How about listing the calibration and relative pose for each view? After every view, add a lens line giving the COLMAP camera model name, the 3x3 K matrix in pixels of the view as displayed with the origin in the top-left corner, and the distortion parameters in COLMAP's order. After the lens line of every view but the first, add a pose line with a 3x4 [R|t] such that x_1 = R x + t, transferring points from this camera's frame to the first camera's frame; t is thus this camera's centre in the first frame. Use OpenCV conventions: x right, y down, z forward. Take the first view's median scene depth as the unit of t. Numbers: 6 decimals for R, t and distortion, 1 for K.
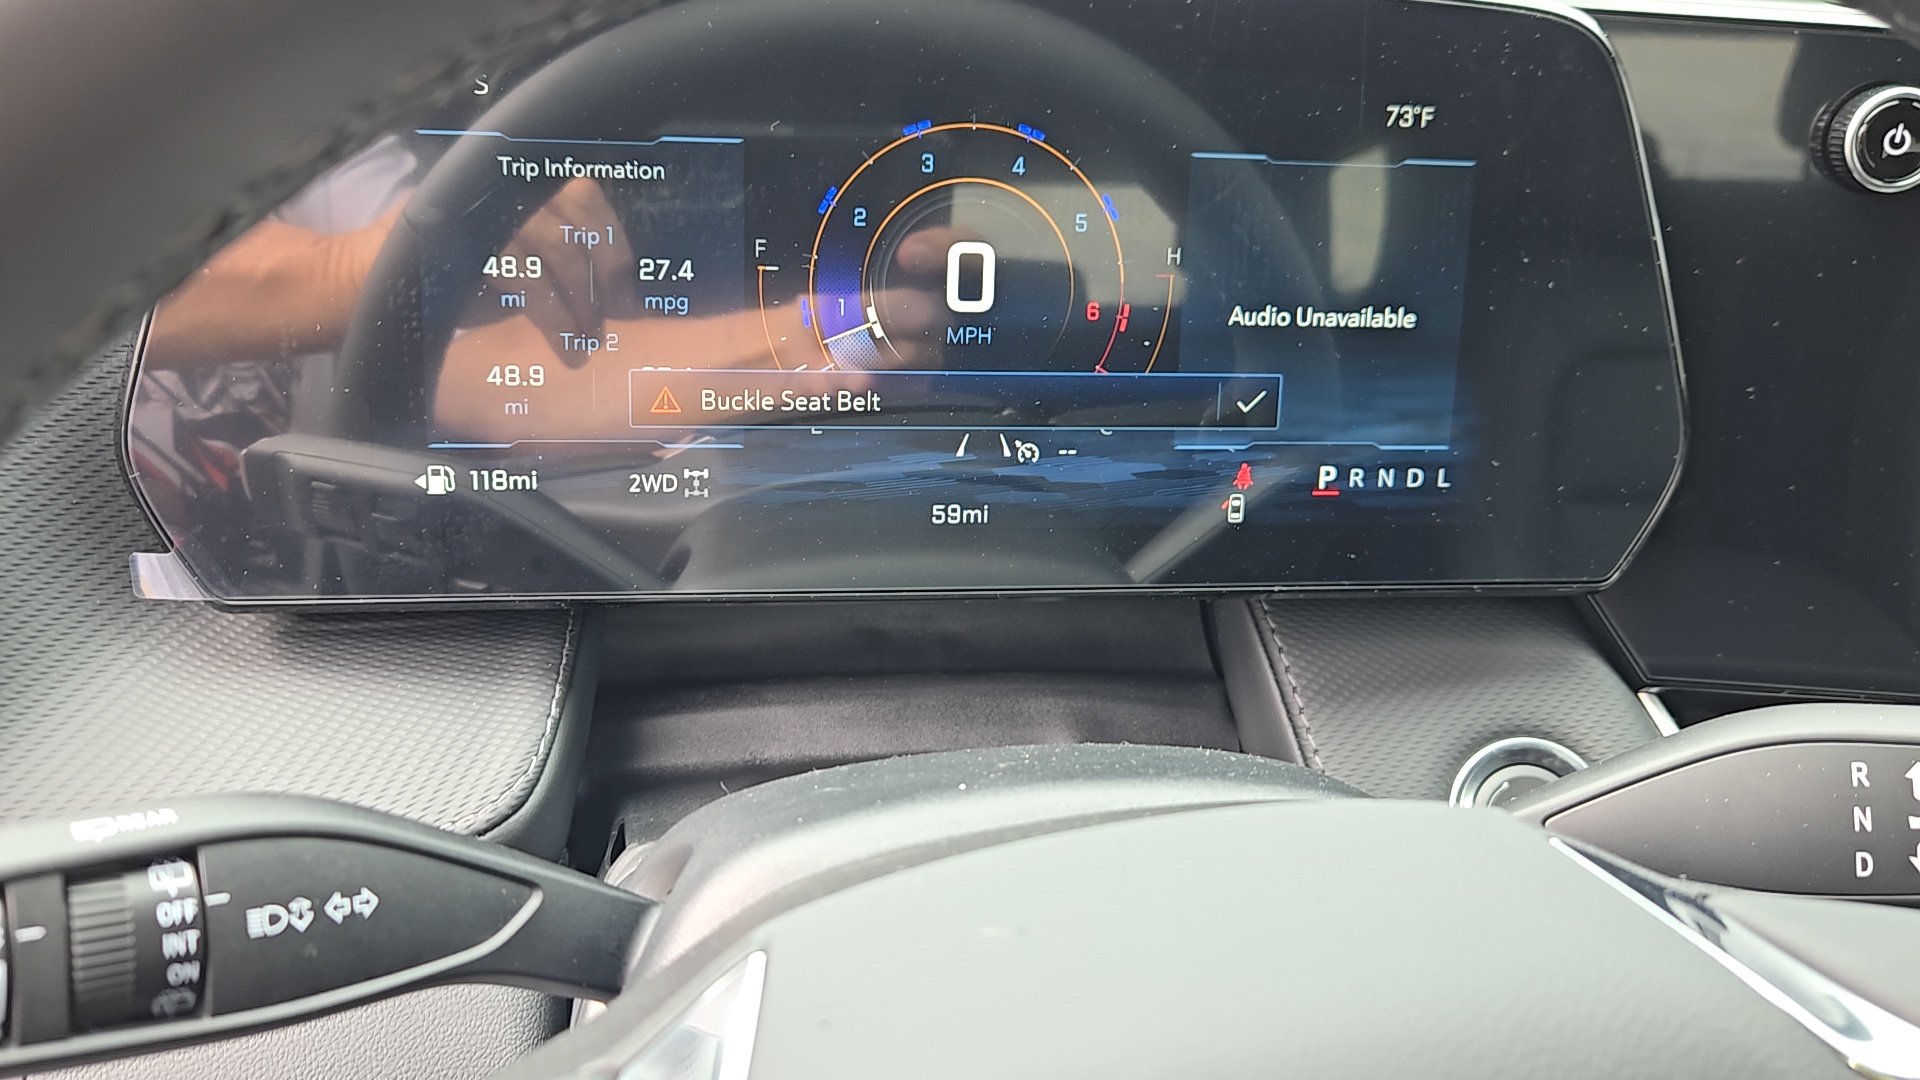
lens RADIAL K [[1645.4, 0, 960.0], [0, 1645.4, 540.0], [0, 0, 1]] dist [-0.012687, 0.002041]
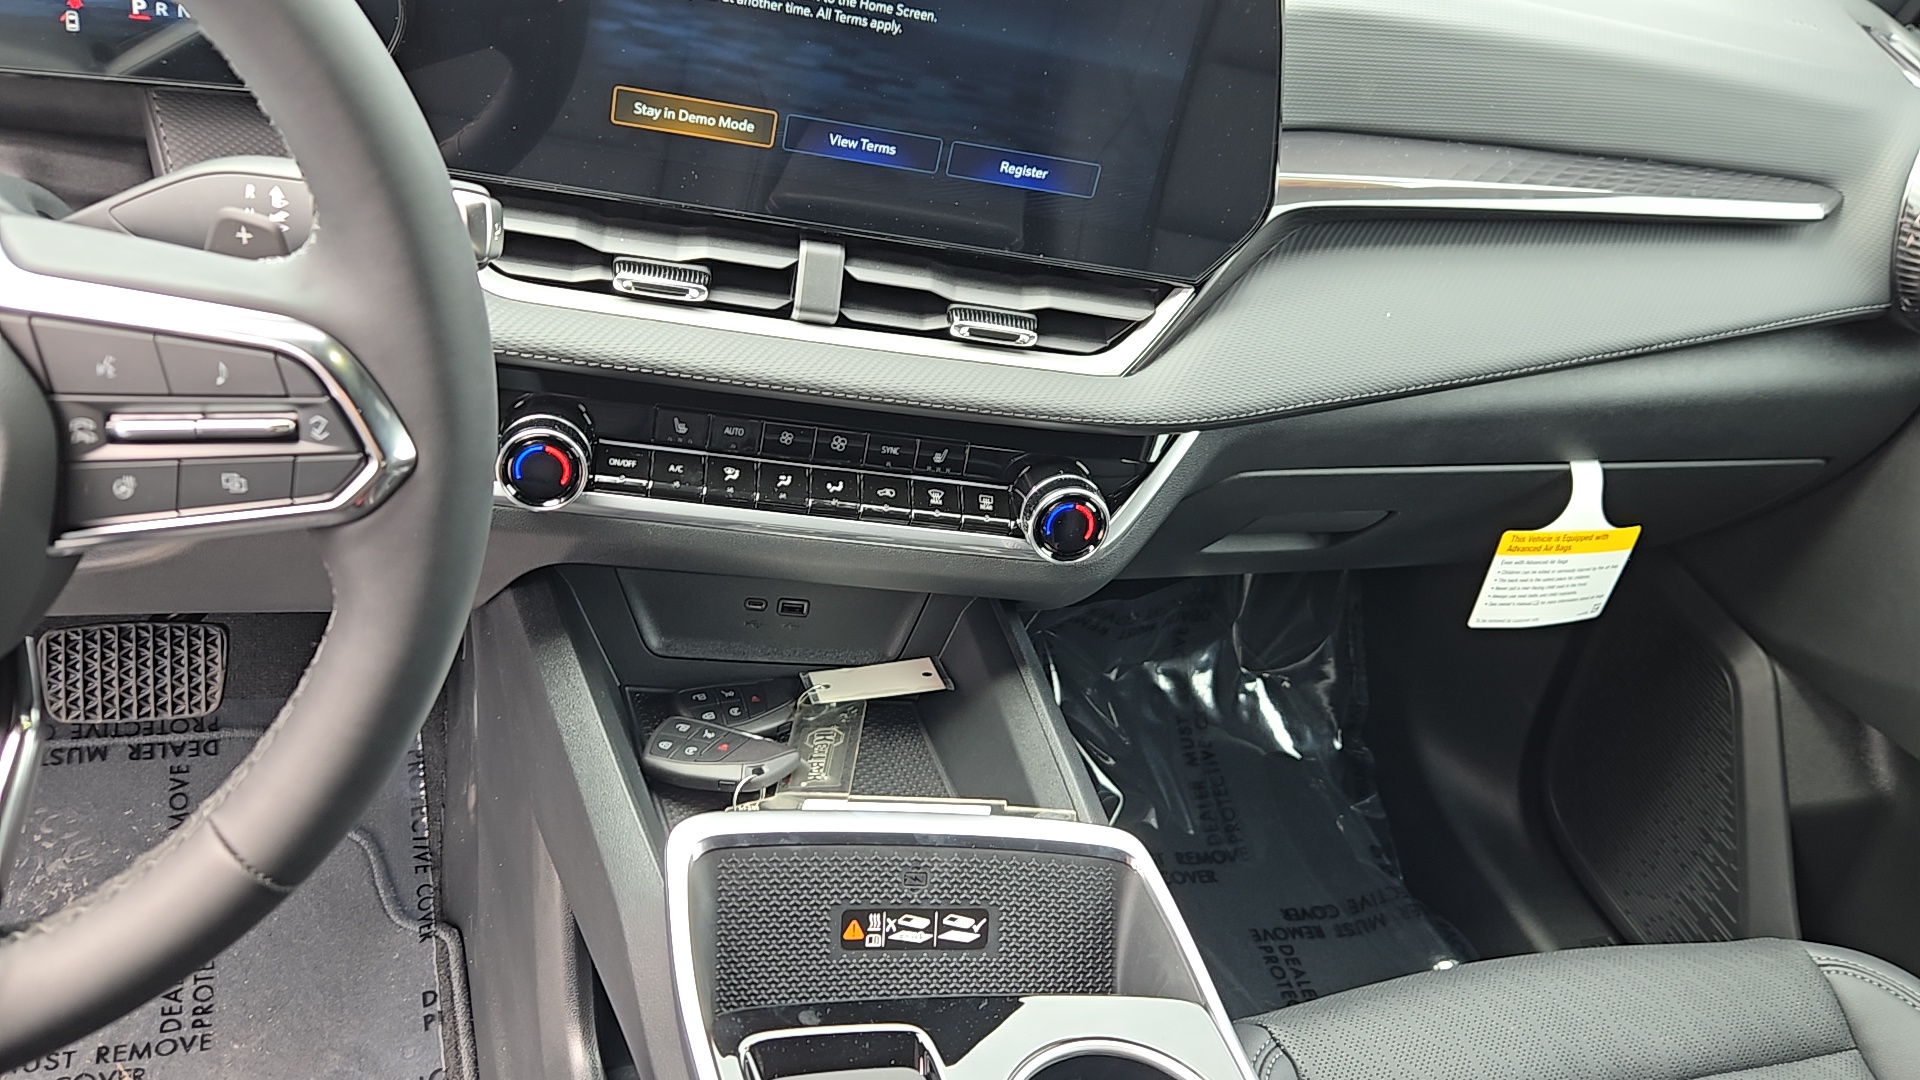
lens RADIAL K [[1618.3, 0, 960.0], [0, 1618.3, 540.0], [0, 0, 1]] dist [0.004253, 0.001403]
pose [[0.972690, 0.033494, 0.229678, 0.985878], [-0.094114, 0.961453, 0.258363, -0.034566], [-0.212171, -0.272923, 0.938348, -1.119794]]
